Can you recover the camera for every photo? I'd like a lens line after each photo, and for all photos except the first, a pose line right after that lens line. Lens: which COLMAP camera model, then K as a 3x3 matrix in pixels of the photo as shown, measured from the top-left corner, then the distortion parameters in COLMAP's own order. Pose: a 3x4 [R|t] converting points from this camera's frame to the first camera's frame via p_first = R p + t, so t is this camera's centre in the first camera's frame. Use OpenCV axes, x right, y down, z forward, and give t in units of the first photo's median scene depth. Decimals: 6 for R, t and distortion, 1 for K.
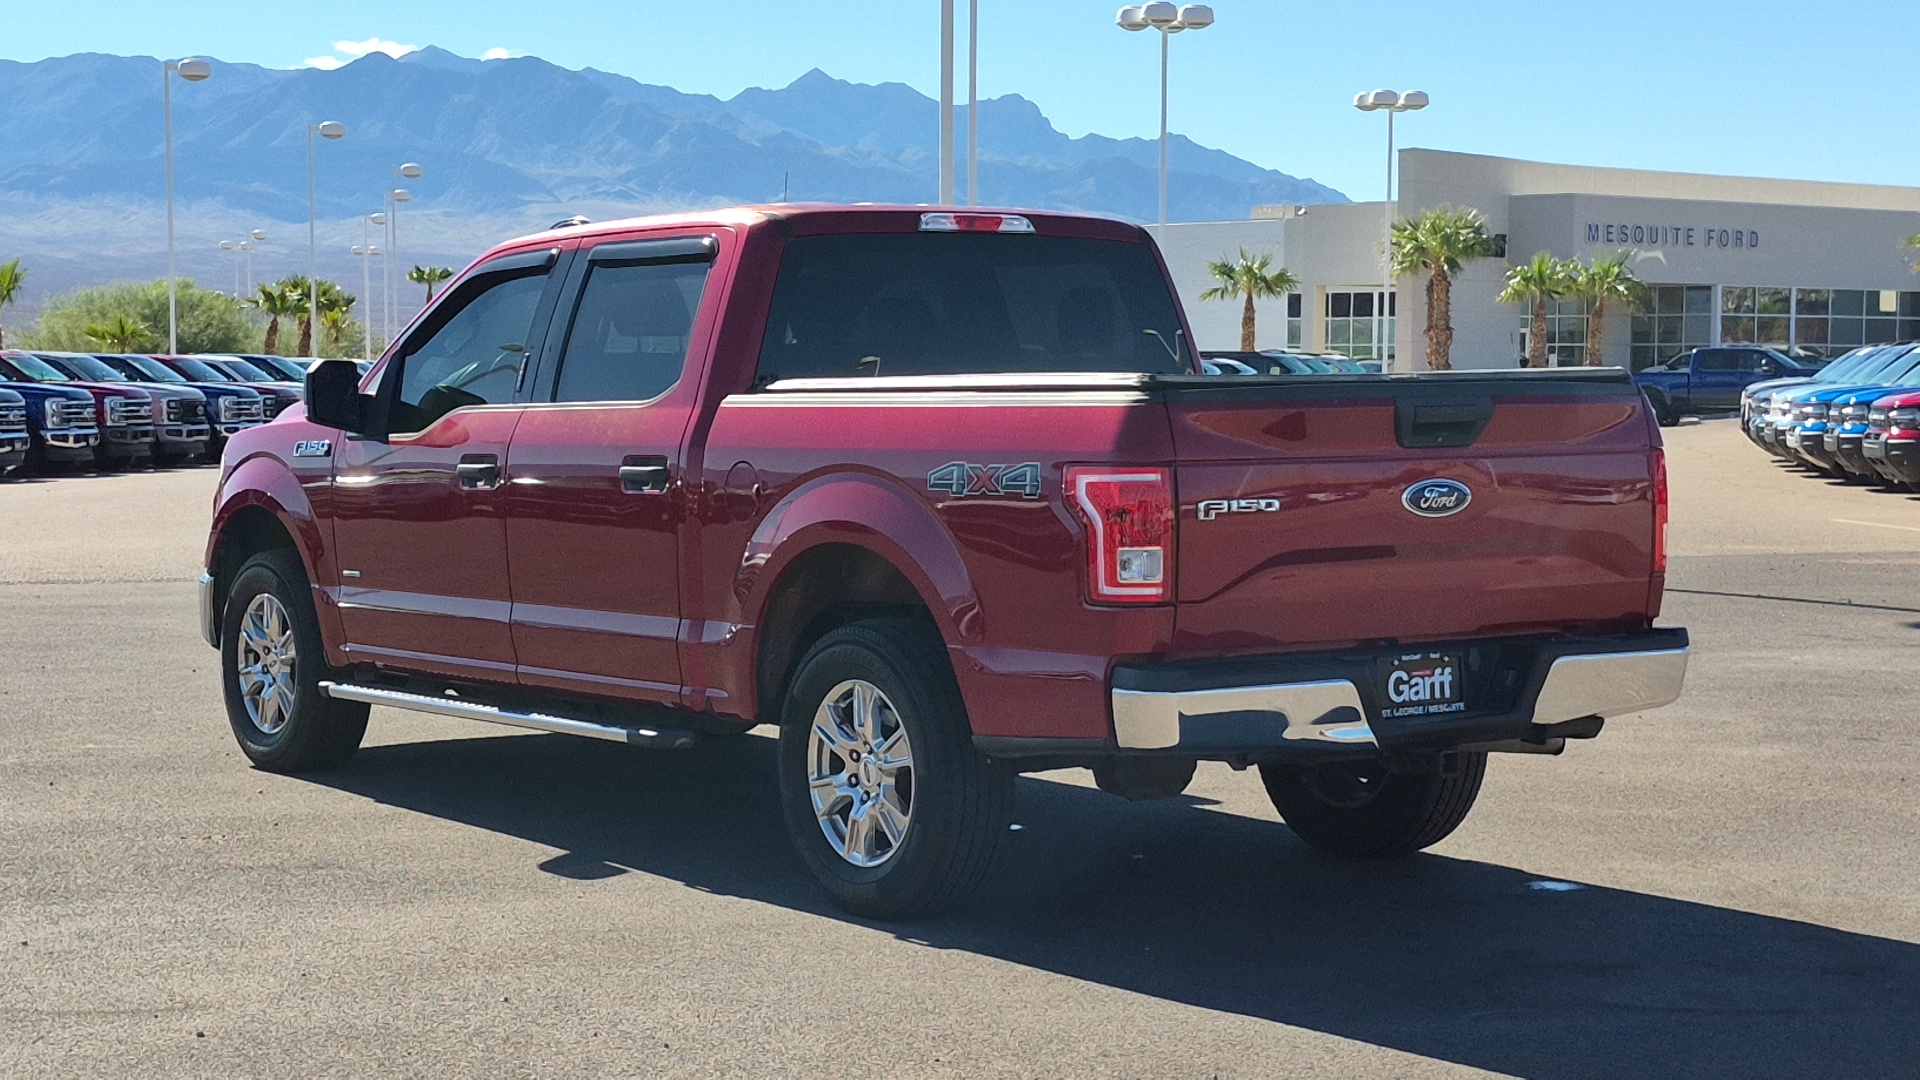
lens RADIAL K [[3210.3, 0, 931.6], [0, 3210.3, 581.0], [0, 0, 1]] dist [0.137641, -0.177988]
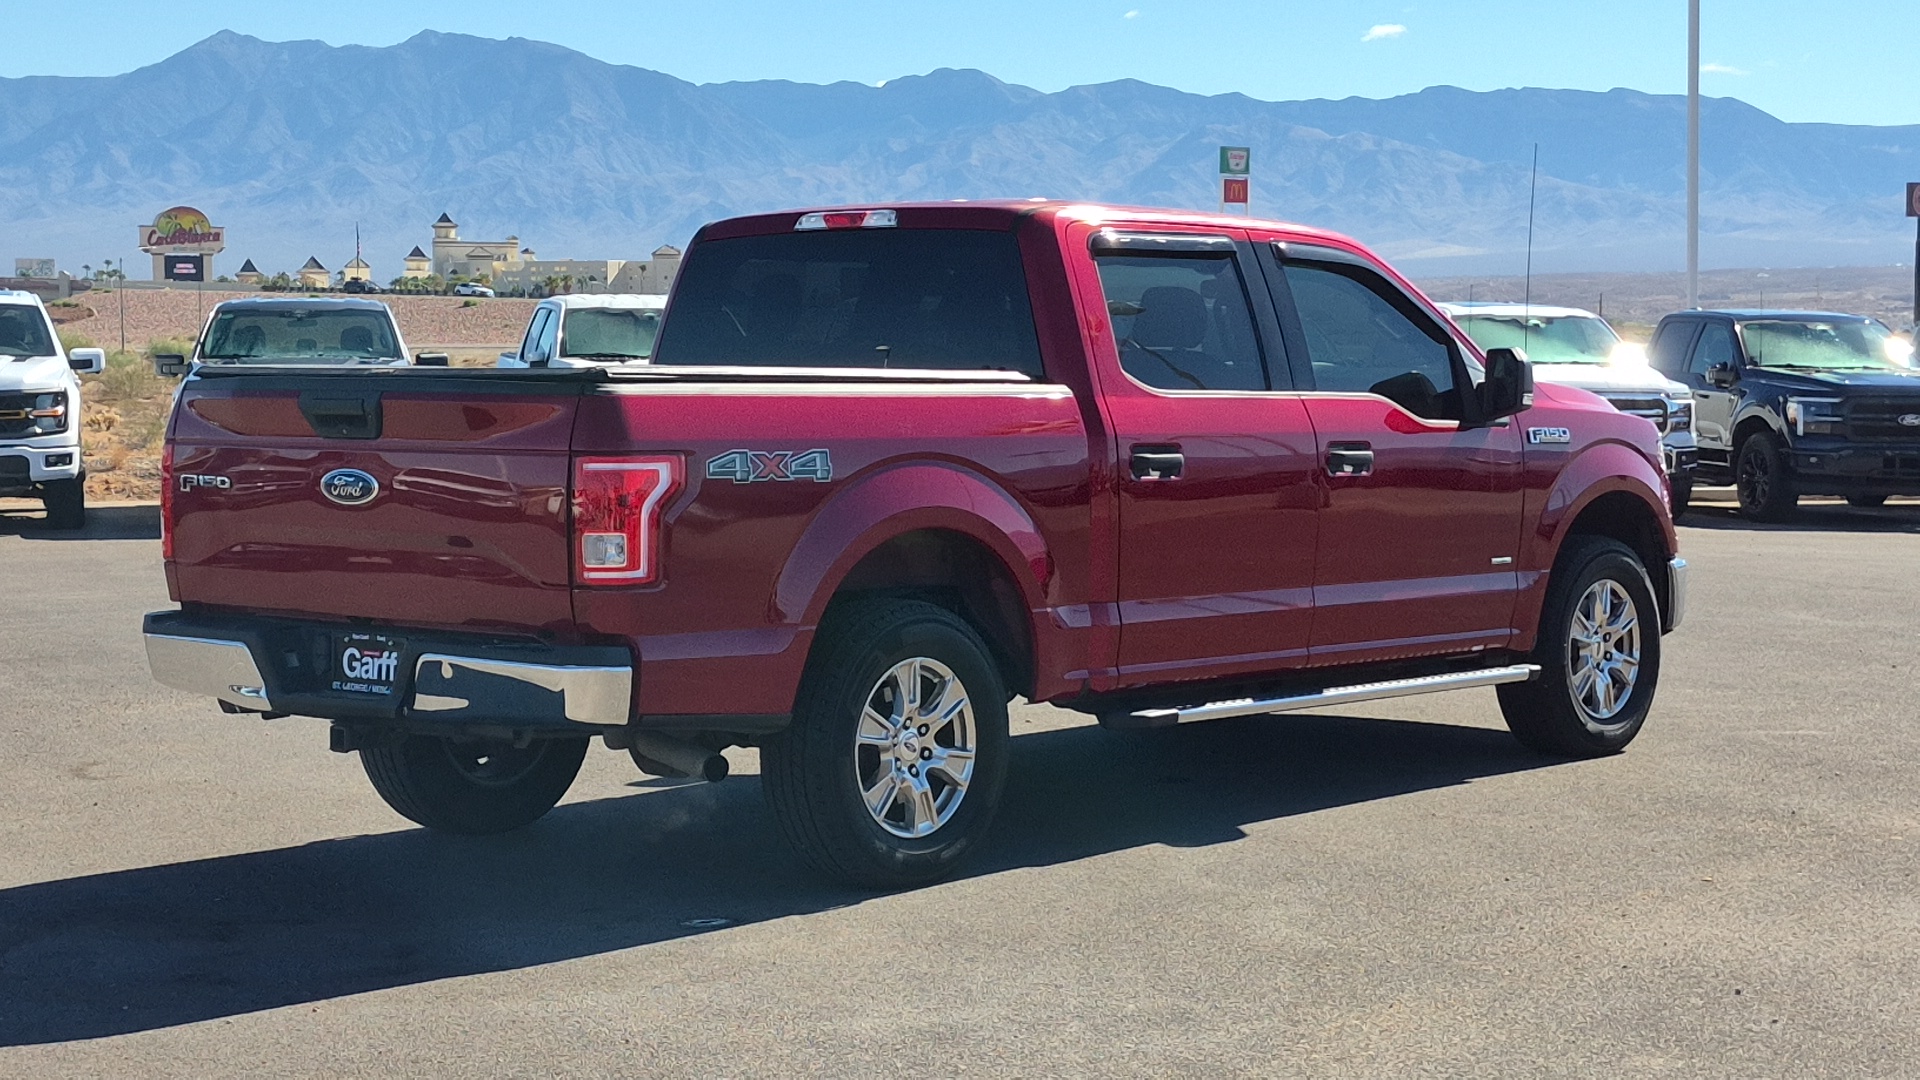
lens RADIAL K [[3210.3, 0, 931.6], [0, 3210.3, 581.0], [0, 0, 1]] dist [0.137641, -0.177988]
pose [[0.226357, 0.072258, -0.971361, 1.208900], [-0.064486, 0.996168, 0.059076, -0.068630], [0.971908, 0.049267, 0.230149, 0.930785]]
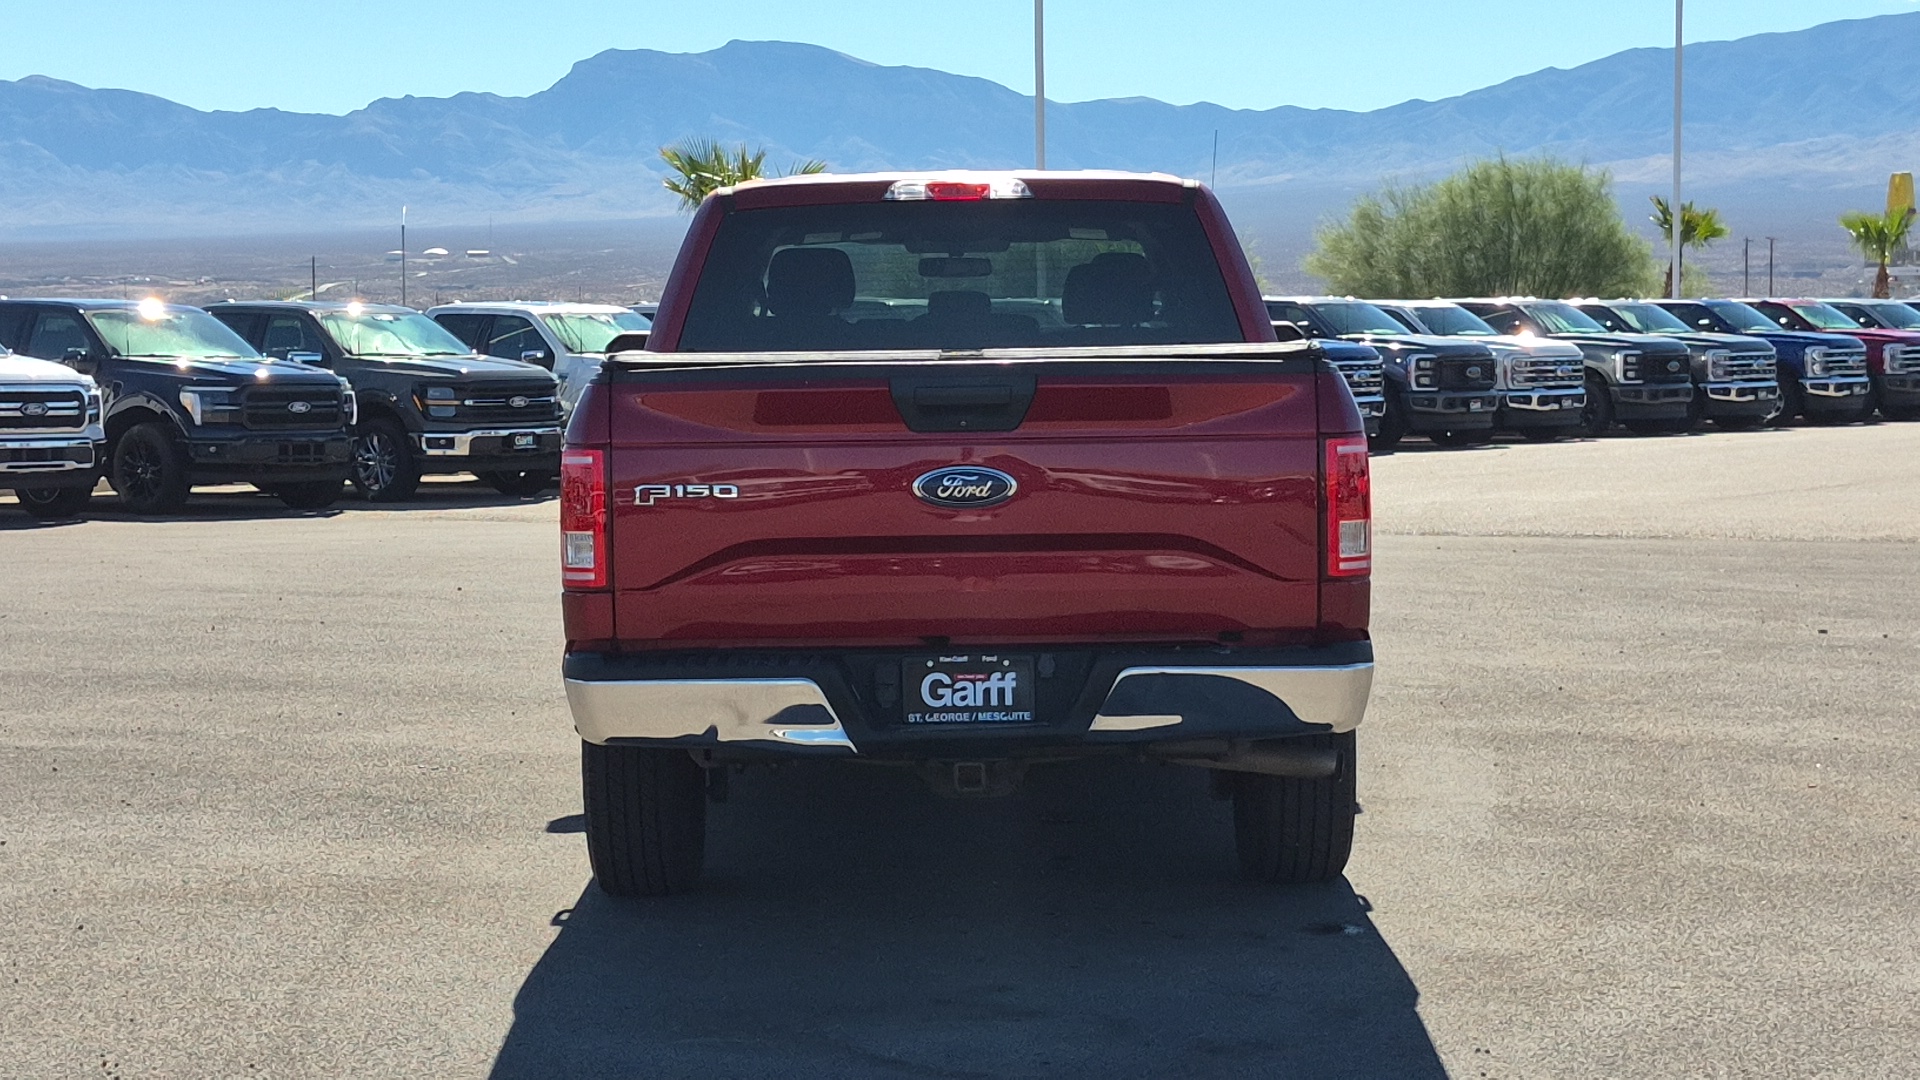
lens RADIAL K [[3210.3, 0, 931.6], [0, 3210.3, 581.0], [0, 0, 1]] dist [0.137641, -0.177988]
pose [[0.808761, 0.037910, -0.586914, 0.677292], [-0.027736, 0.999269, 0.026325, -0.022485], [0.587483, -0.005012, 0.809221, 0.250881]]
